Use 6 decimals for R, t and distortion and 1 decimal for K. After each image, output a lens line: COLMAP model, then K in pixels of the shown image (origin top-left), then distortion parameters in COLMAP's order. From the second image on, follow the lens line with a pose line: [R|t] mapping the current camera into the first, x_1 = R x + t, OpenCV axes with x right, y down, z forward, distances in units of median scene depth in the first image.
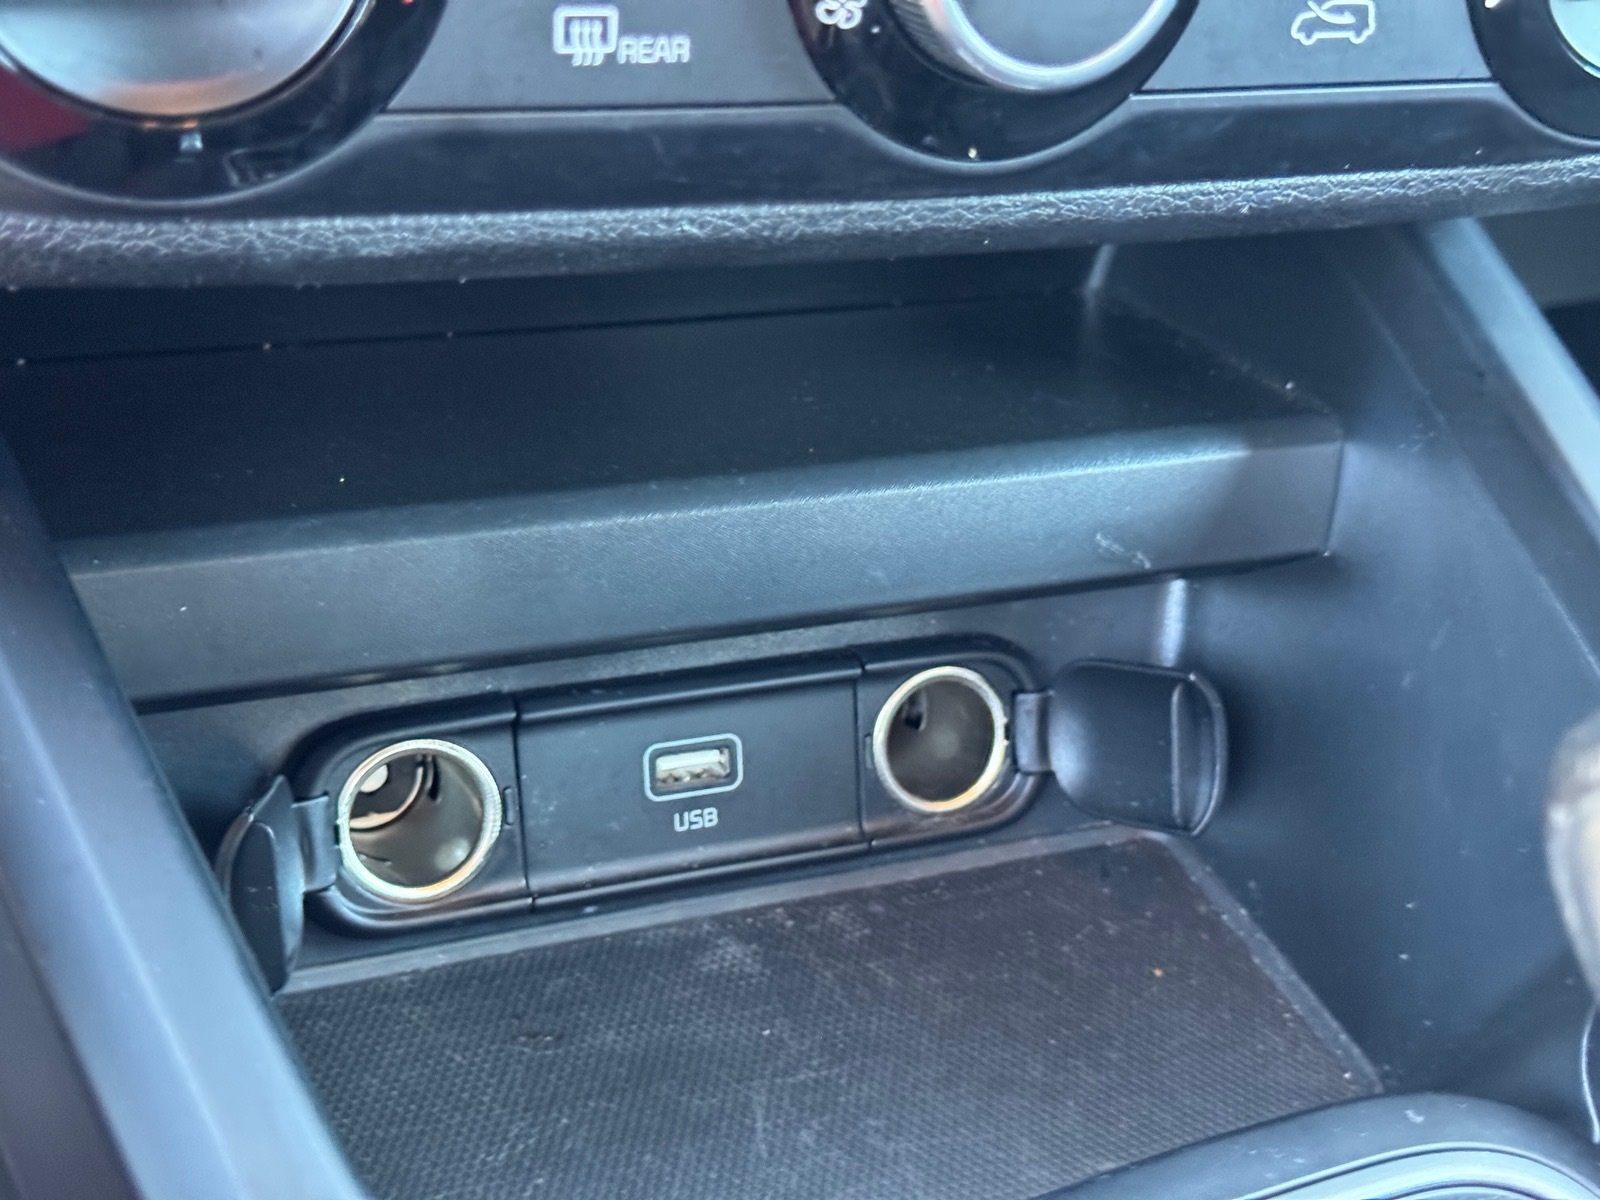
lens RADIAL K [[2101.3, 0, 802.3], [0, 2101.3, 661.3], [0, 0, 1]] dist [0.124009, -0.063036]
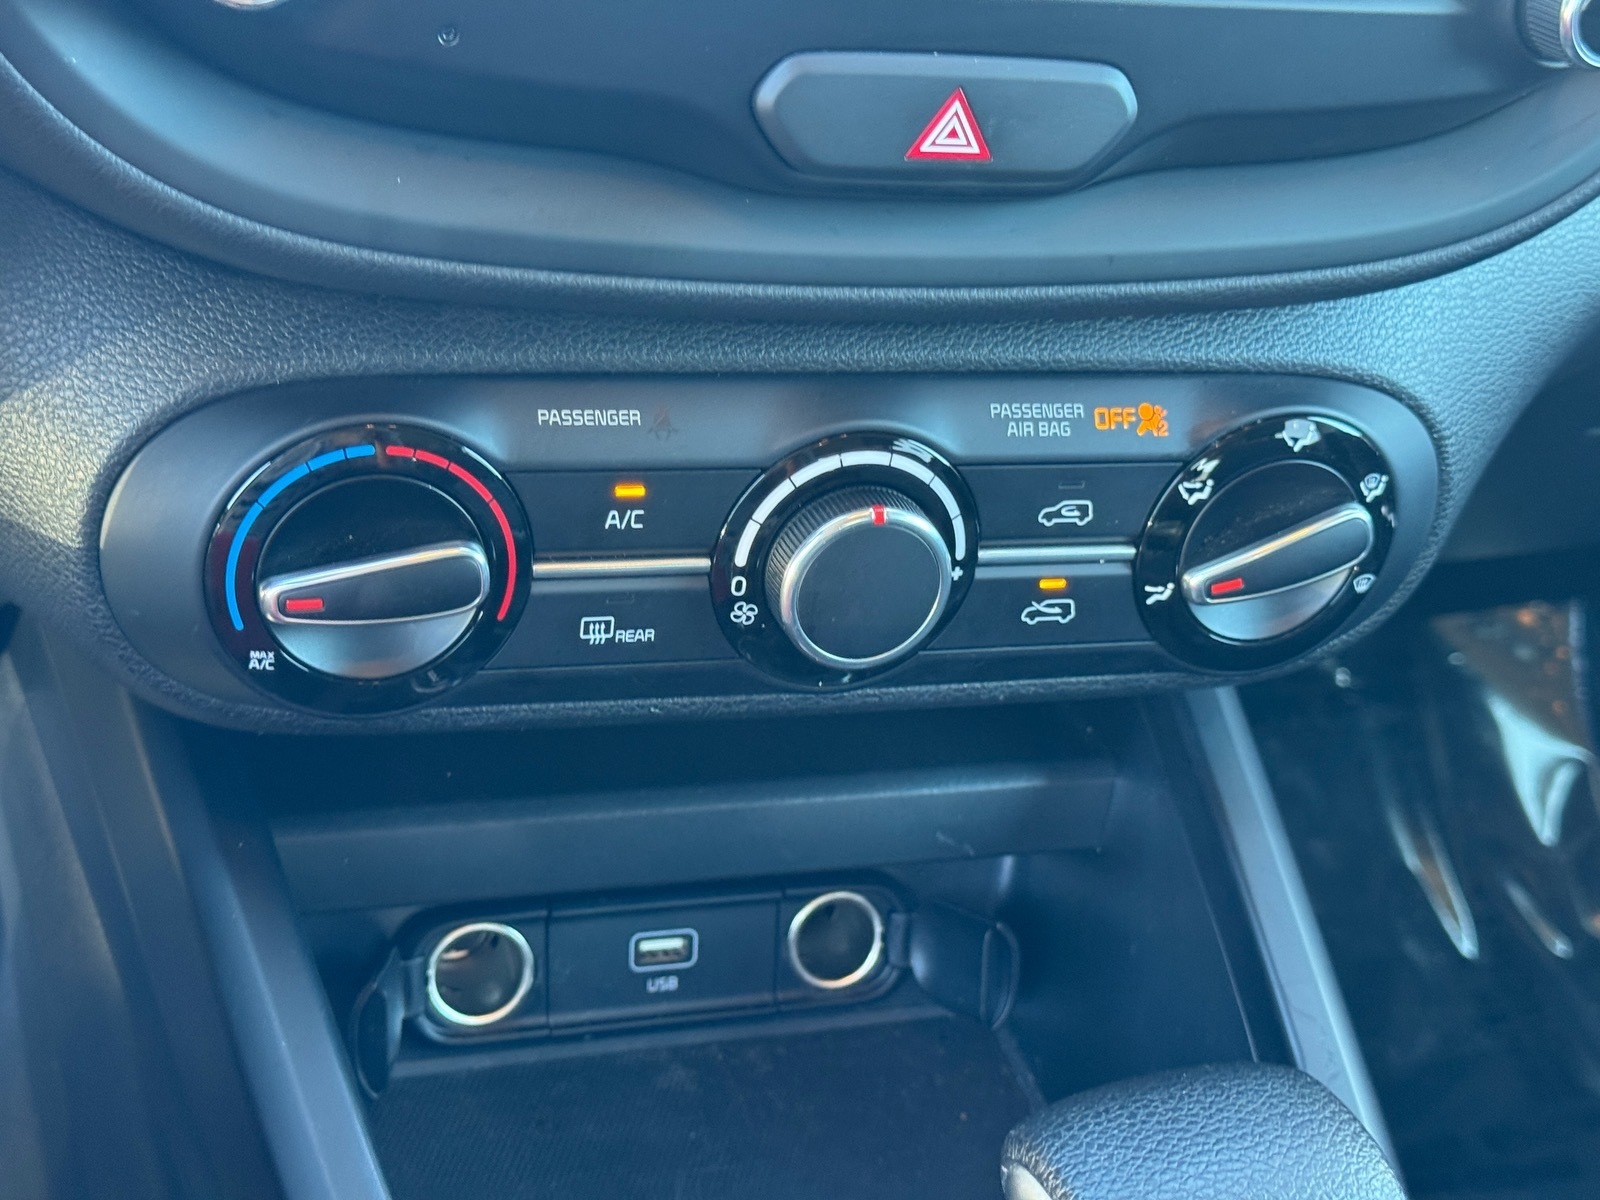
lens RADIAL K [[2224.5, 0, 795.8], [0, 2224.5, 631.2], [0, 0, 1]] dist [0.180728, -0.514582]
pose [[0.993606, 0.092205, -0.065154, 0.128730], [-0.088942, 0.994714, 0.051320, -0.275267], [0.069542, -0.045197, 0.996555, -0.592954]]
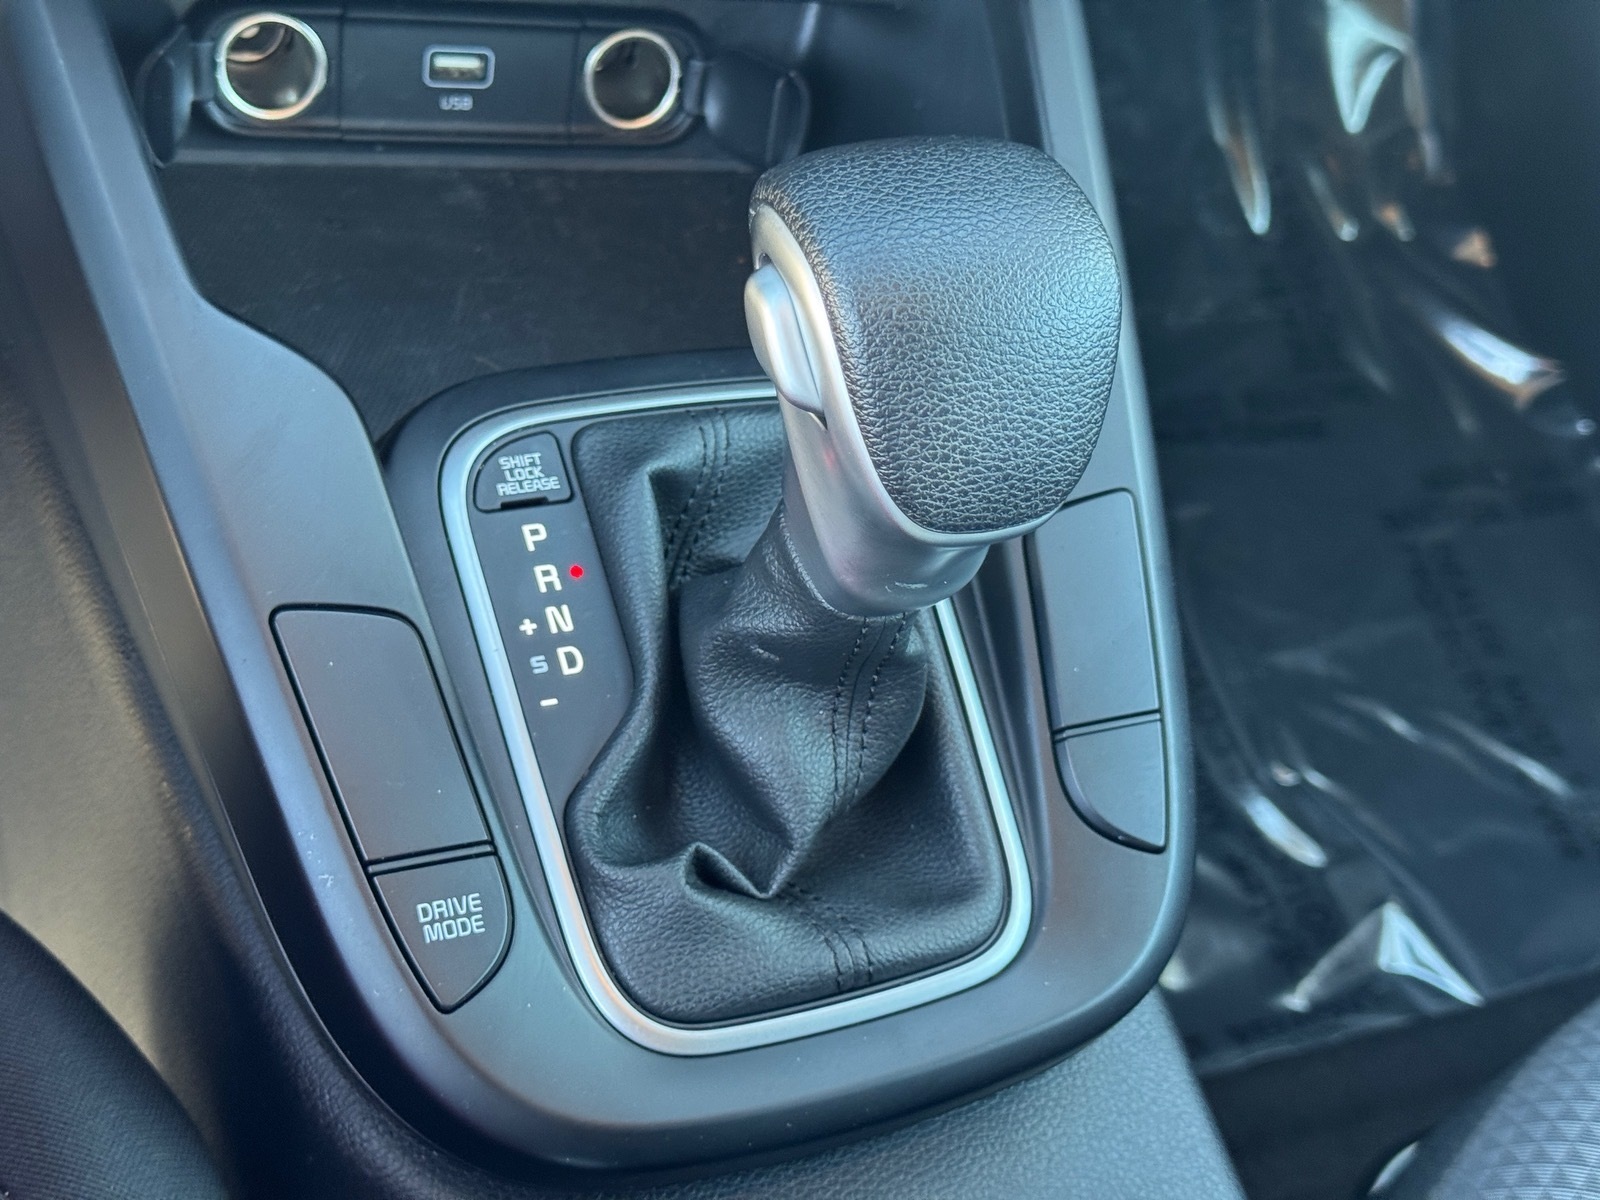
lens RADIAL K [[2240.2, 0, 797.5], [0, 2240.2, 567.2], [0, 0, 1]] dist [0.133666, -0.109707]
pose [[0.981877, 0.185068, 0.040841, 0.192349], [-0.188832, 0.936957, 0.294030, -0.140954], [0.016149, -0.296413, 0.954923, -0.672334]]
